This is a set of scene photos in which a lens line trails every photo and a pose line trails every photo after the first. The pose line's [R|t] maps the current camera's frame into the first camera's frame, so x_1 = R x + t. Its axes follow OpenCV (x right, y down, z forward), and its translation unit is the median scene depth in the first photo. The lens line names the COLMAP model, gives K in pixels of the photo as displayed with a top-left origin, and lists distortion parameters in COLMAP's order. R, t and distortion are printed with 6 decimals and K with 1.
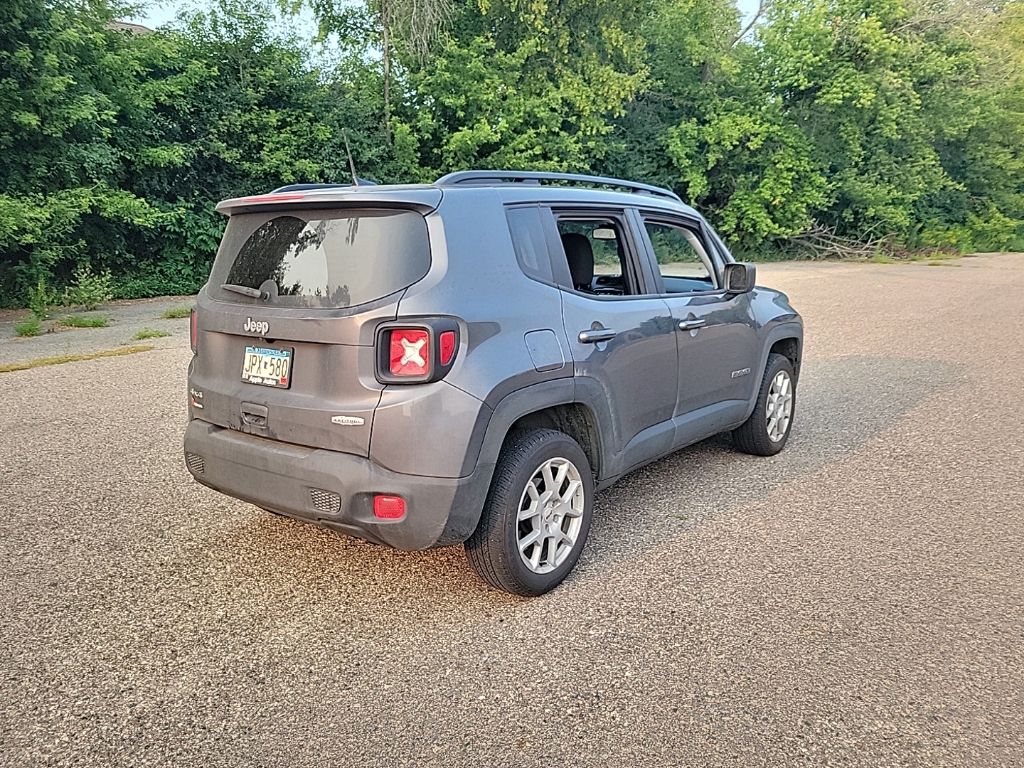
lens RADIAL K [[784.7, 0, 512.7], [0, 784.7, 381.7], [0, 0, 1]] dist [0.052357, -0.036852]
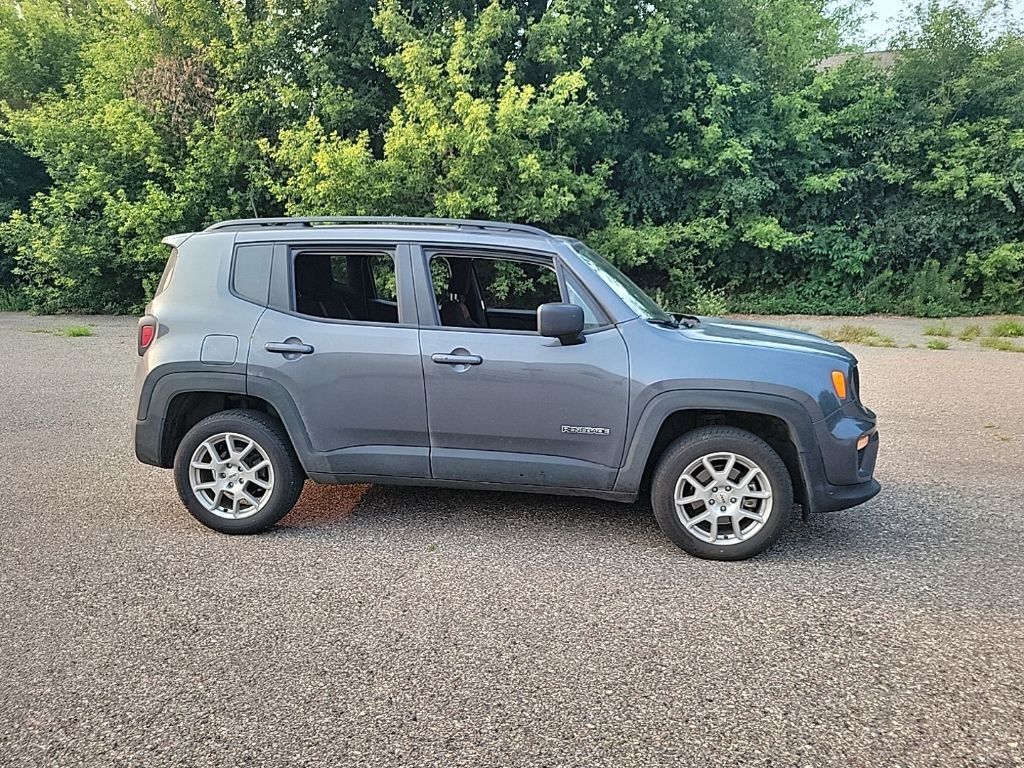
lens RADIAL K [[779.9, 0, 505.2], [0, 779.9, 364.7], [0, 0, 1]] dist [0.045904, -0.030007]
pose [[0.512380, 0.133134, -0.848376, 0.238945], [-0.169792, 0.984113, 0.051889, -0.027922], [0.841806, 0.117460, 0.526845, 0.116165]]
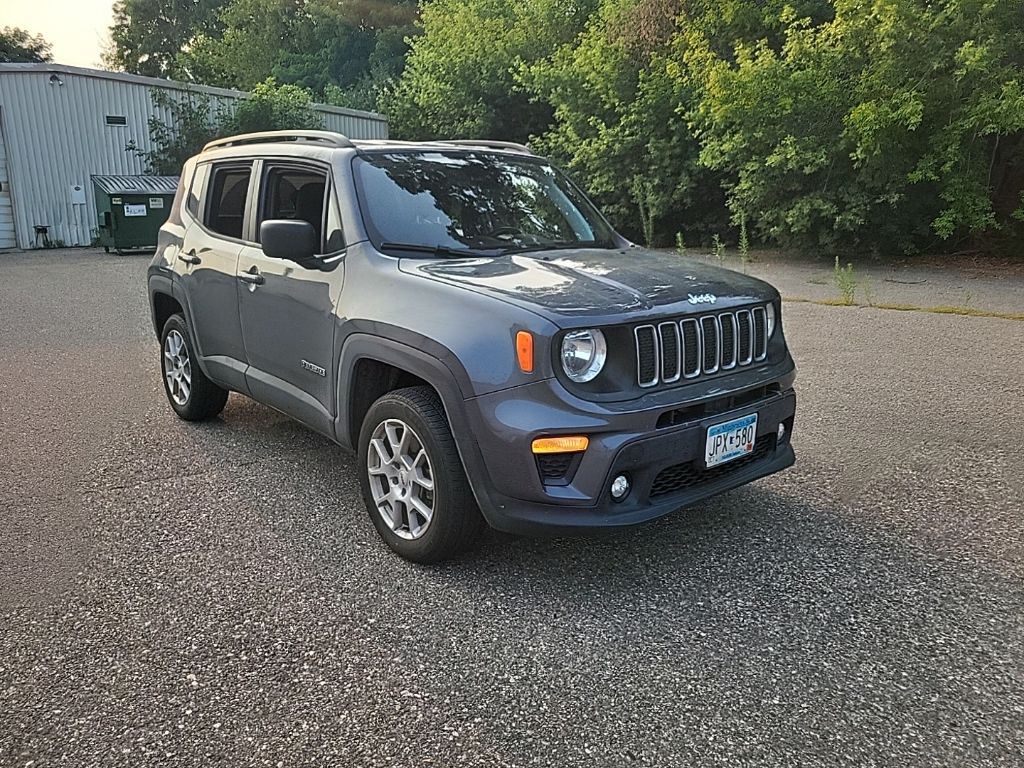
lens RADIAL K [[779.9, 0, 515.9], [0, 779.9, 366.8], [0, 0, 1]] dist [0.045904, -0.030007]
pose [[-0.198317, 0.226845, -0.953526, 0.241229], [-0.177130, 0.948536, 0.262497, -0.061005], [0.964000, 0.220956, -0.147930, 0.323262]]
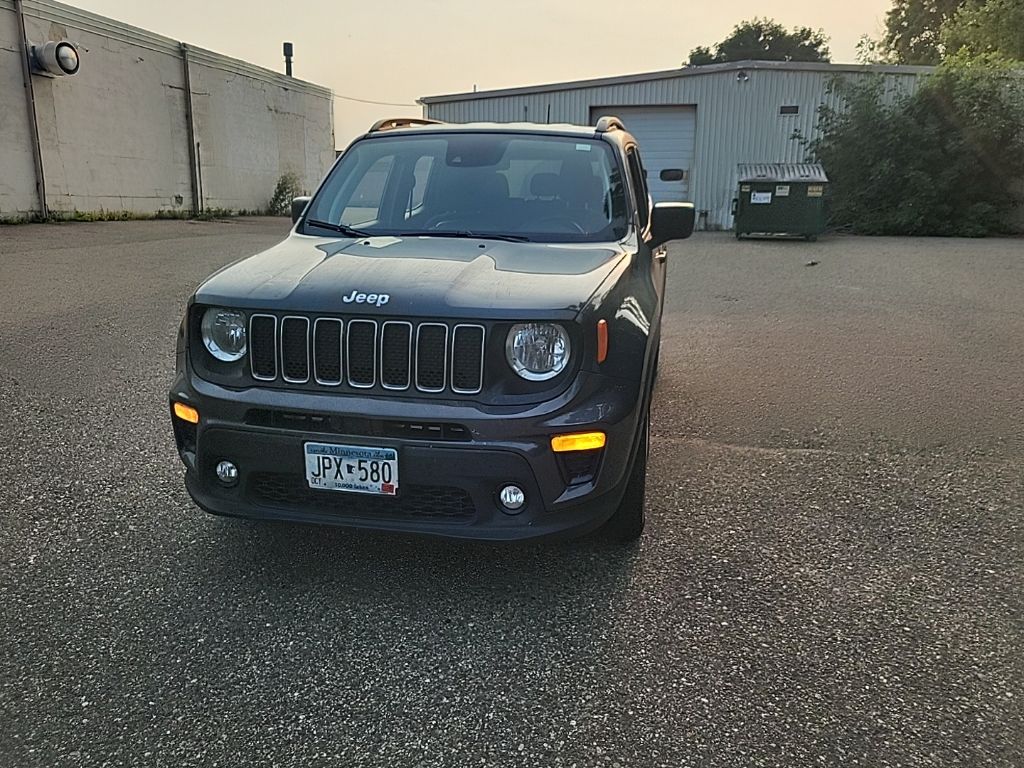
lens RADIAL K [[787.9, 0, 510.4], [0, 787.9, 392.0], [0, 0, 1]] dist [0.033736, -0.009654]
pose [[-0.895408, 0.121822, -0.428256, 0.118803], [-0.078779, 0.903320, 0.421672, -0.083655], [0.438221, 0.411306, -0.799243, 0.457205]]
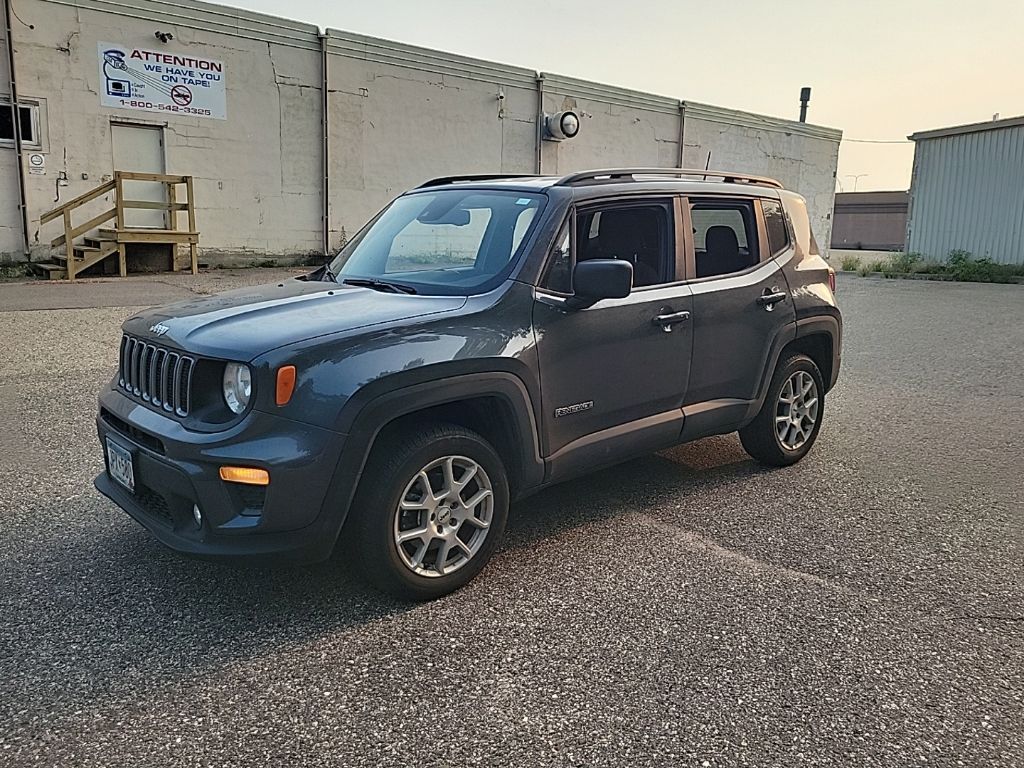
lens RADIAL K [[814.7, 0, 543.5], [0, 814.7, 355.9], [0, 0, 1]] dist [0.055291, -0.038459]
pose [[-0.987856, -0.019477, 0.154148, -0.024994], [0.034980, 0.938762, 0.342786, -0.090485], [-0.151385, 0.344016, -0.926680, 0.482198]]
